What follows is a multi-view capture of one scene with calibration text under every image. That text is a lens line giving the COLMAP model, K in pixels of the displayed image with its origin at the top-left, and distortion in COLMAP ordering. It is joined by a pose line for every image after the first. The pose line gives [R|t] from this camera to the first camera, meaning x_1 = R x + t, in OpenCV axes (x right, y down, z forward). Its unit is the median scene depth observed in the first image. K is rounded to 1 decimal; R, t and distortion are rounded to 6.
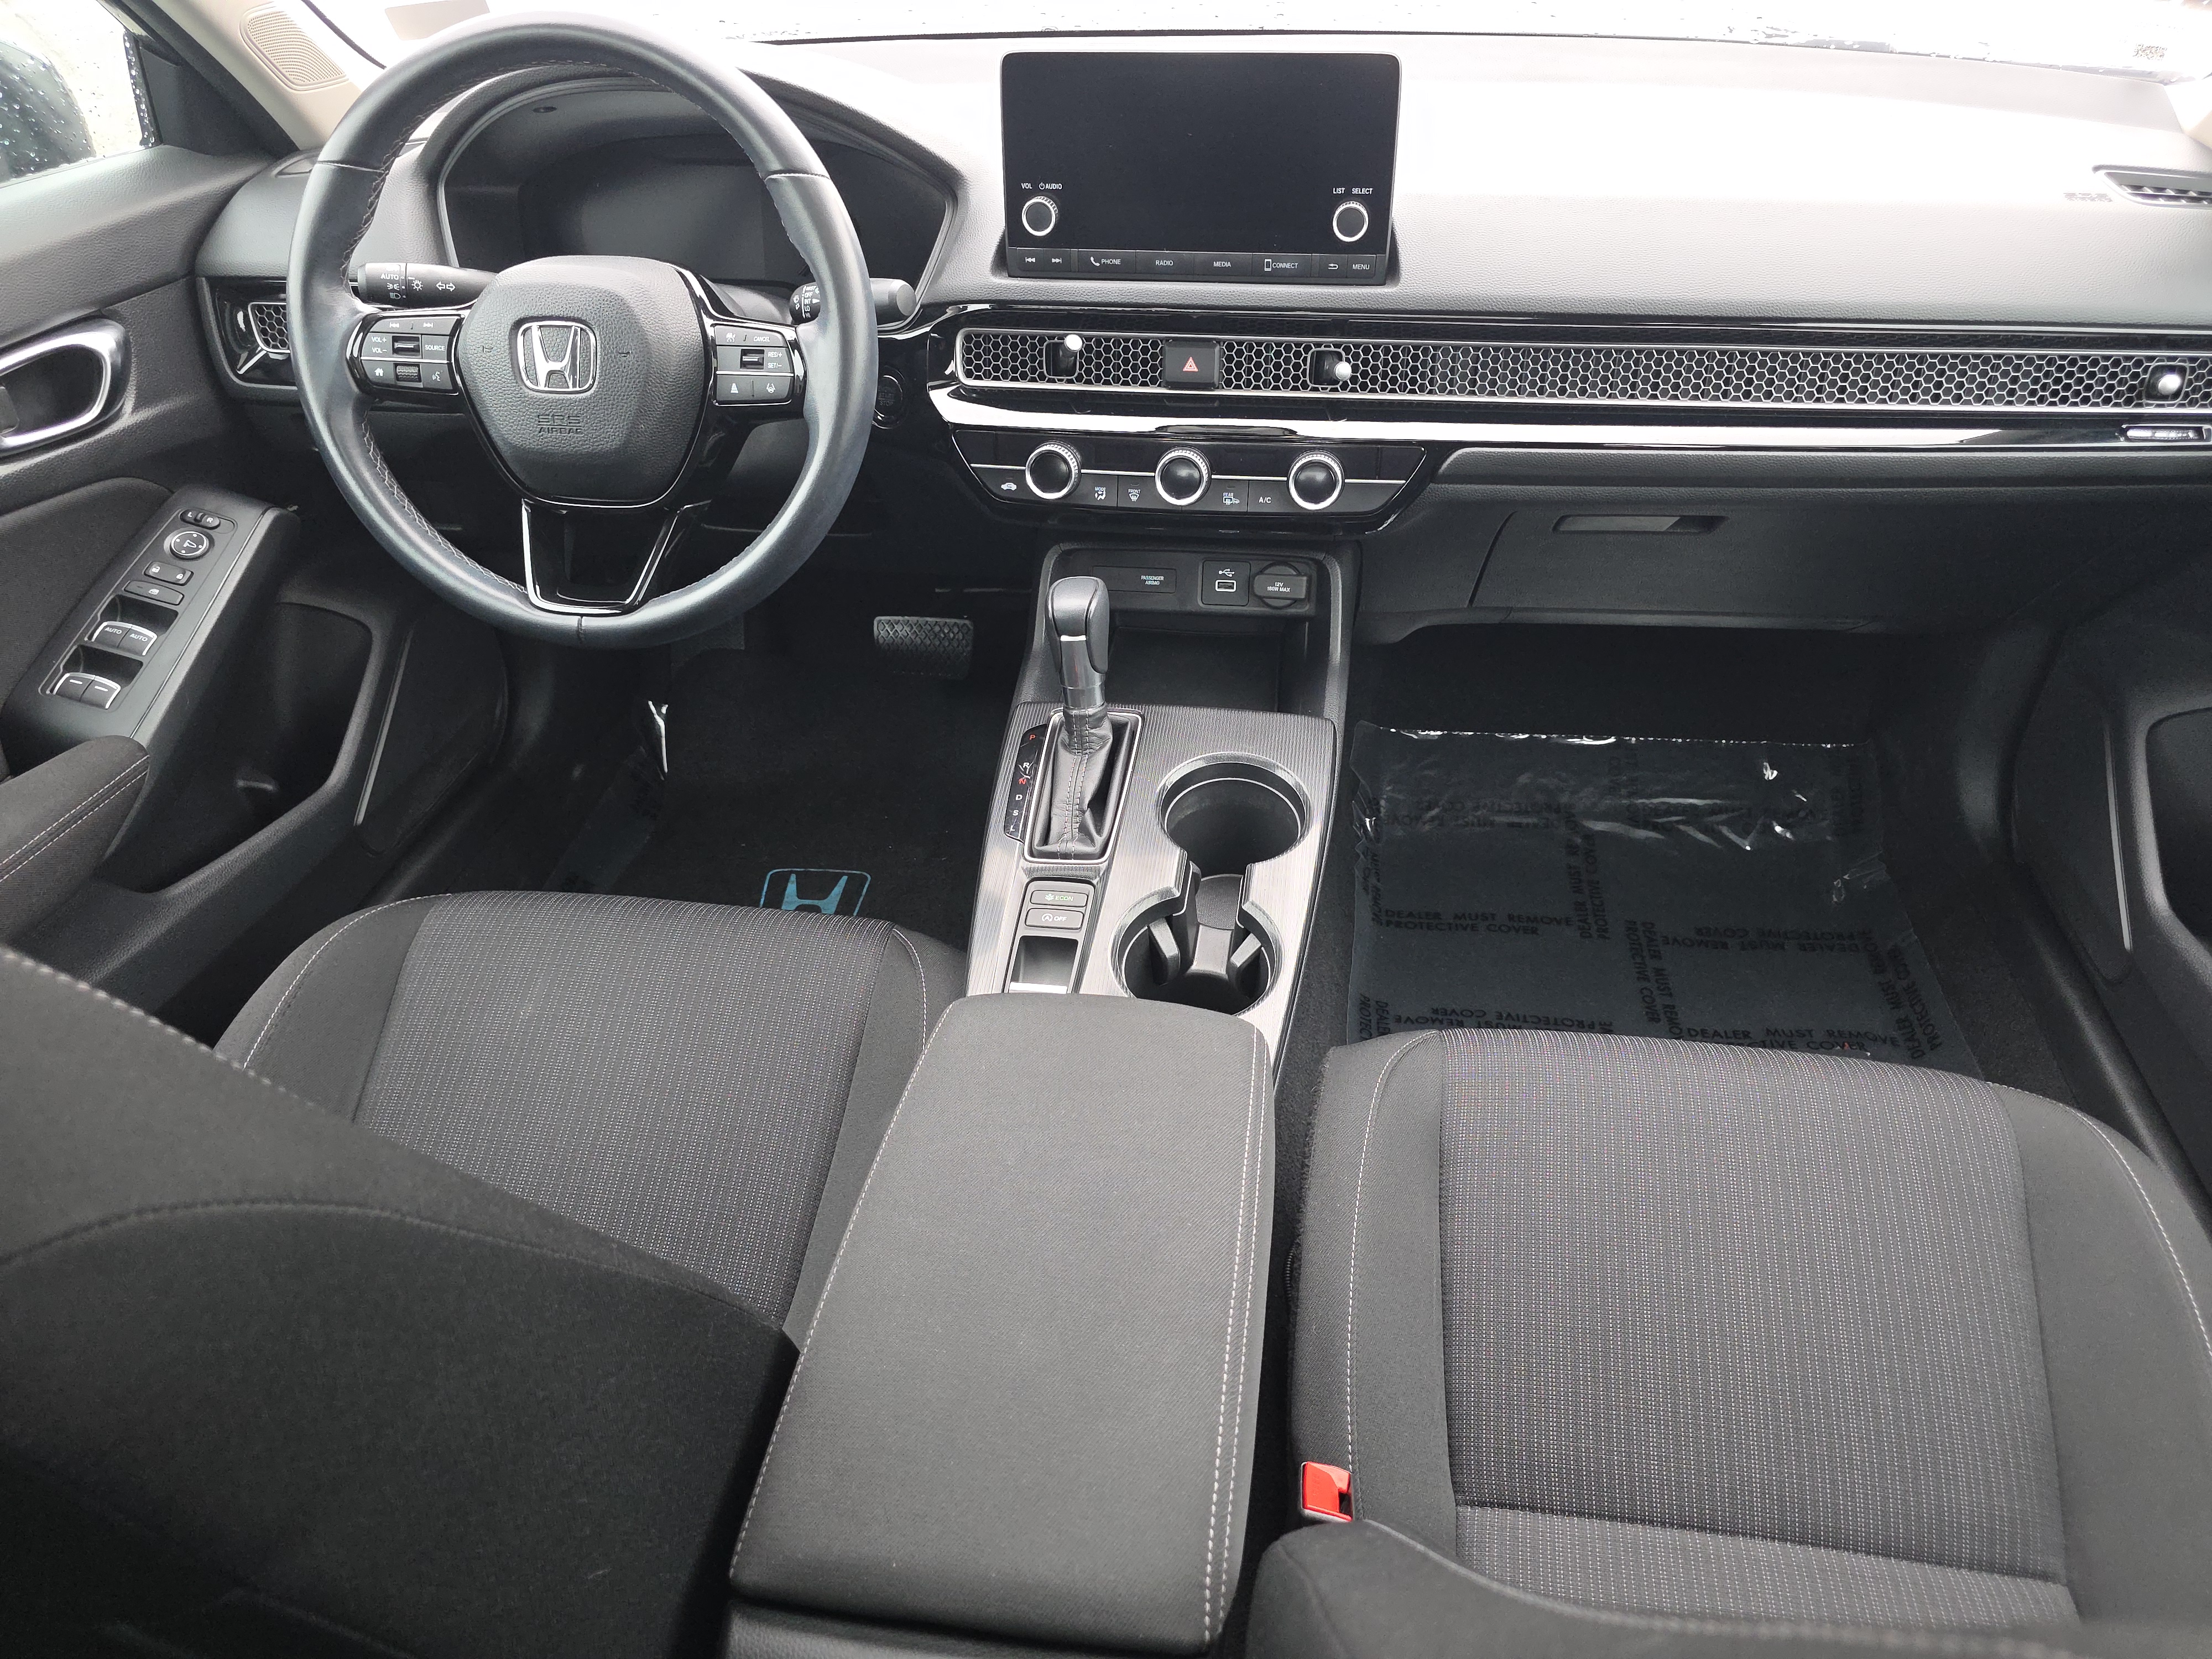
lens RADIAL K [[1503.0, 0, 1118.4], [0, 1503.0, 866.5], [0, 0, 1]] dist [0.066433, -0.086904]
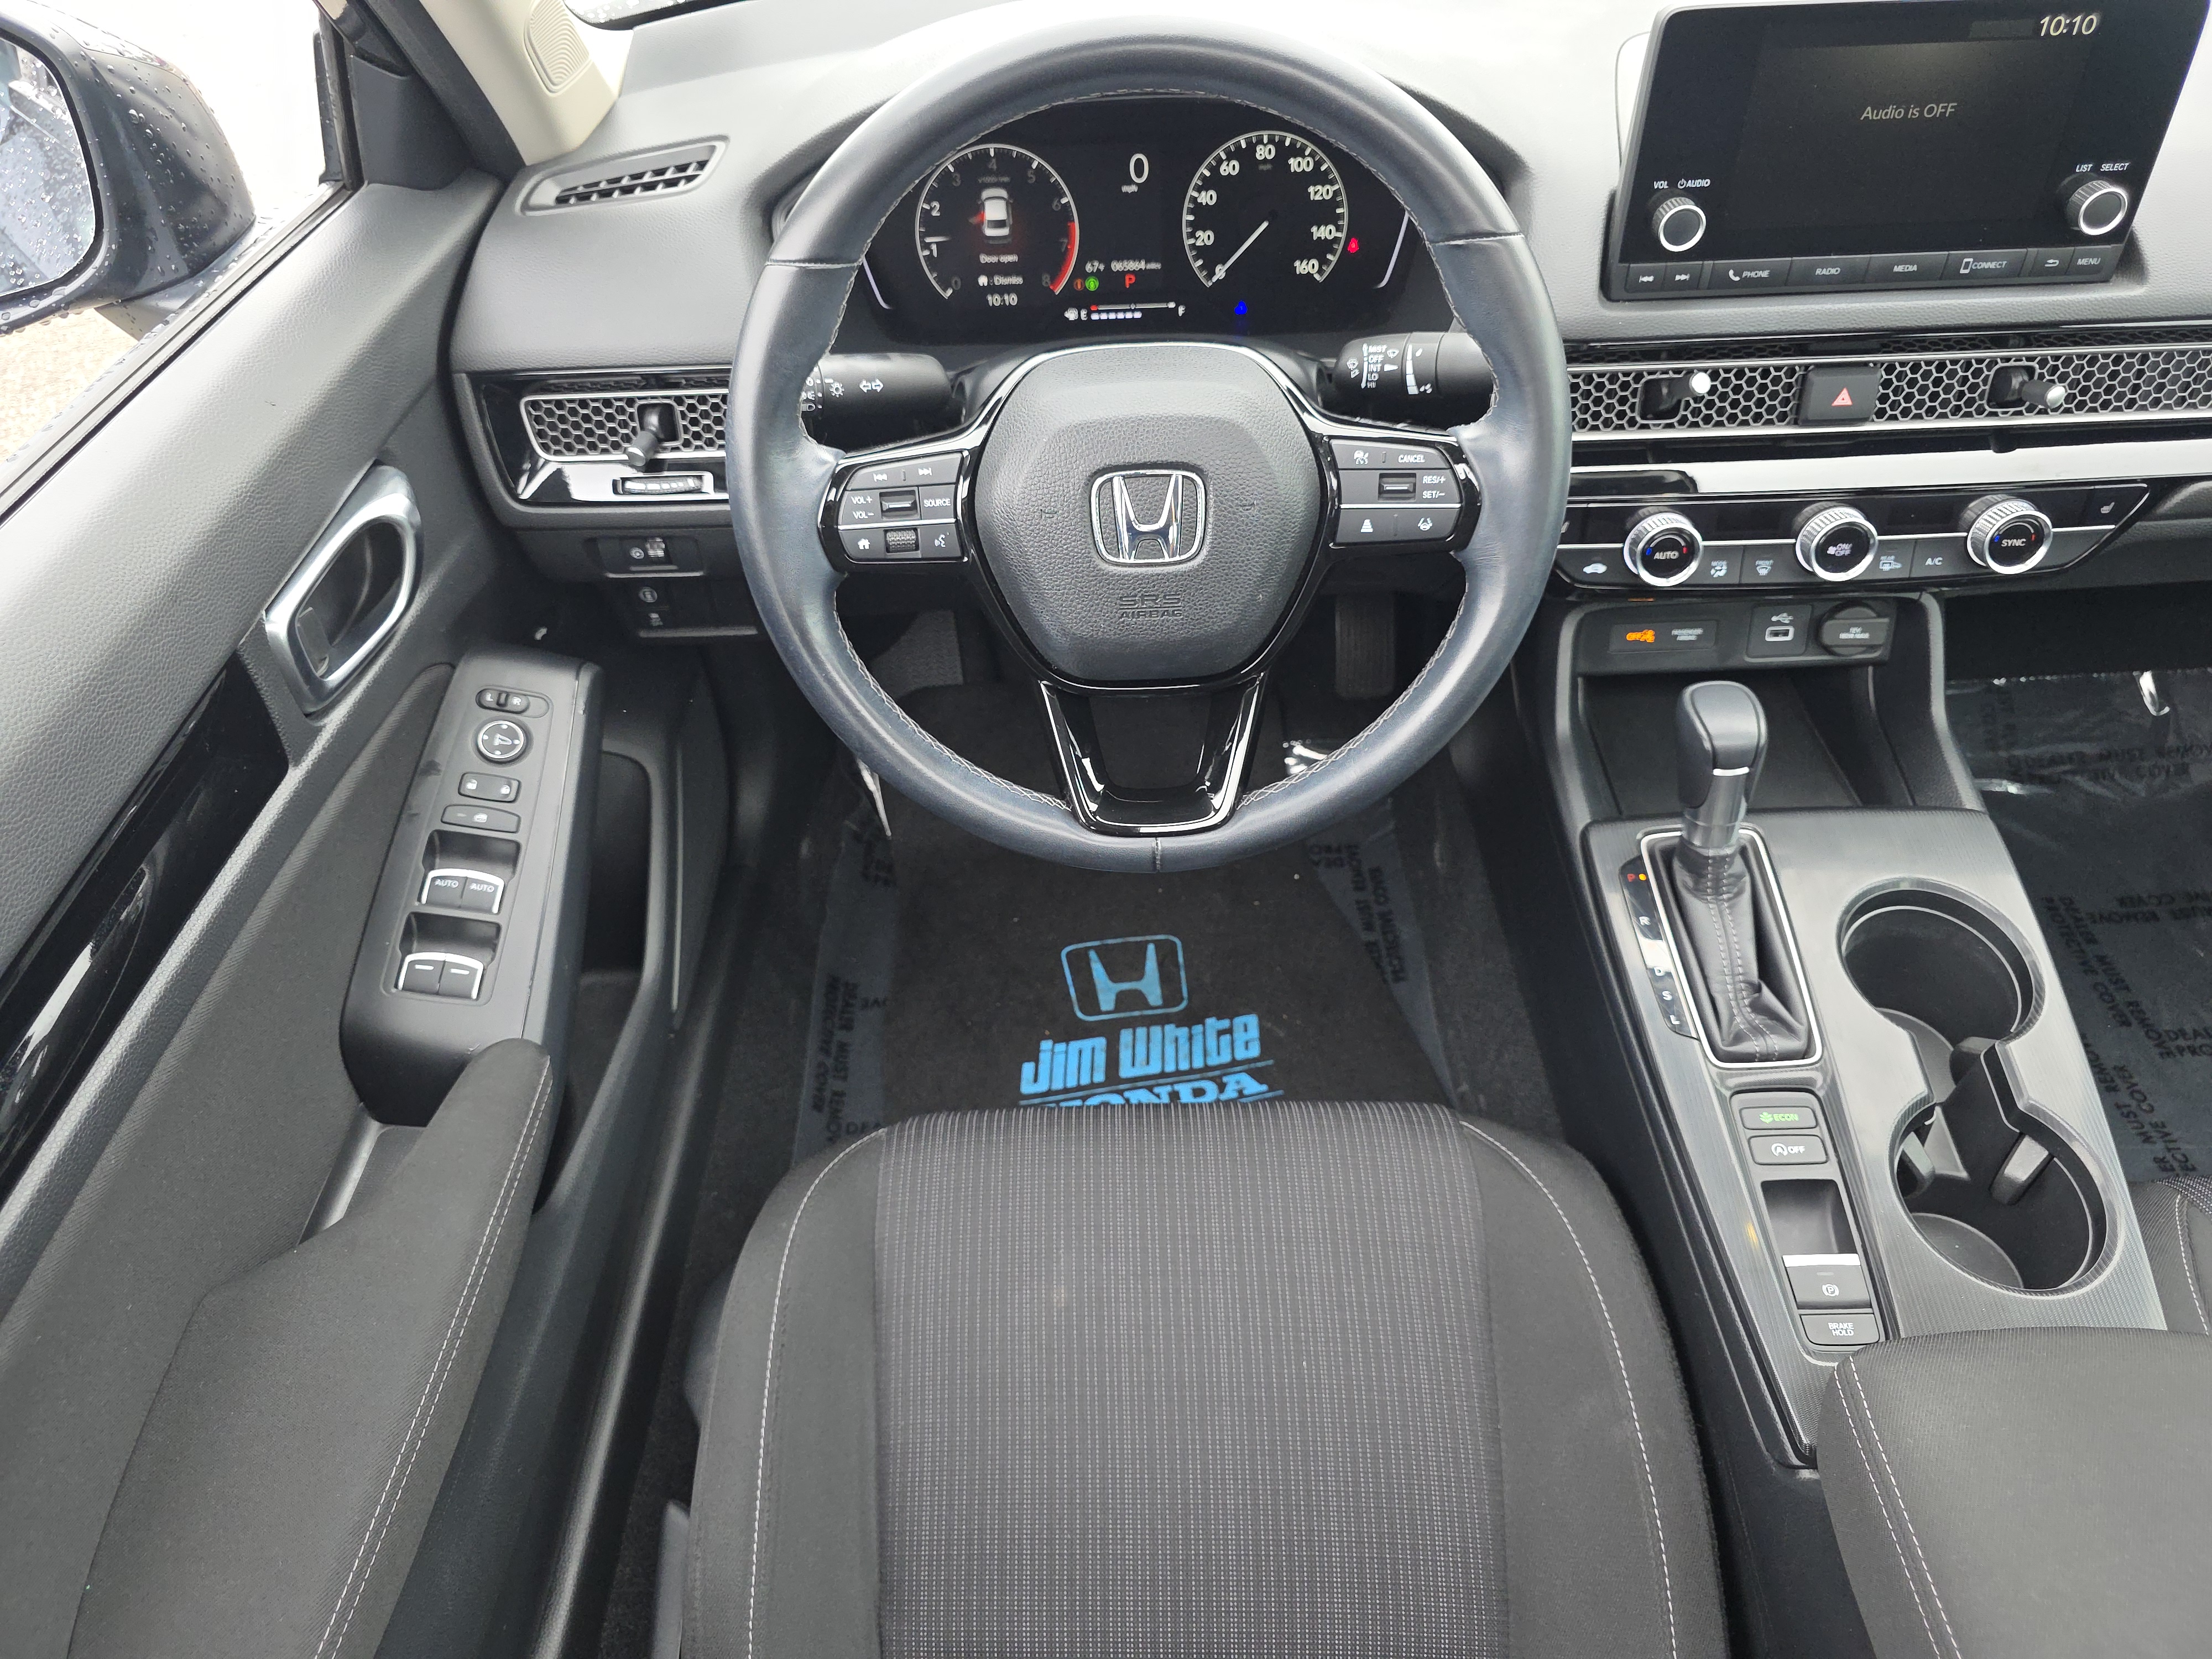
lens RADIAL K [[1515.3, 0, 1086.2], [0, 1515.3, 841.2], [0, 0, 1]] dist [0.029500, -0.032143]
pose [[0.989839, -0.114674, 0.084076, -0.430429], [0.103132, 0.986043, 0.130706, -0.252665], [-0.097891, -0.120707, 0.987850, 0.244596]]
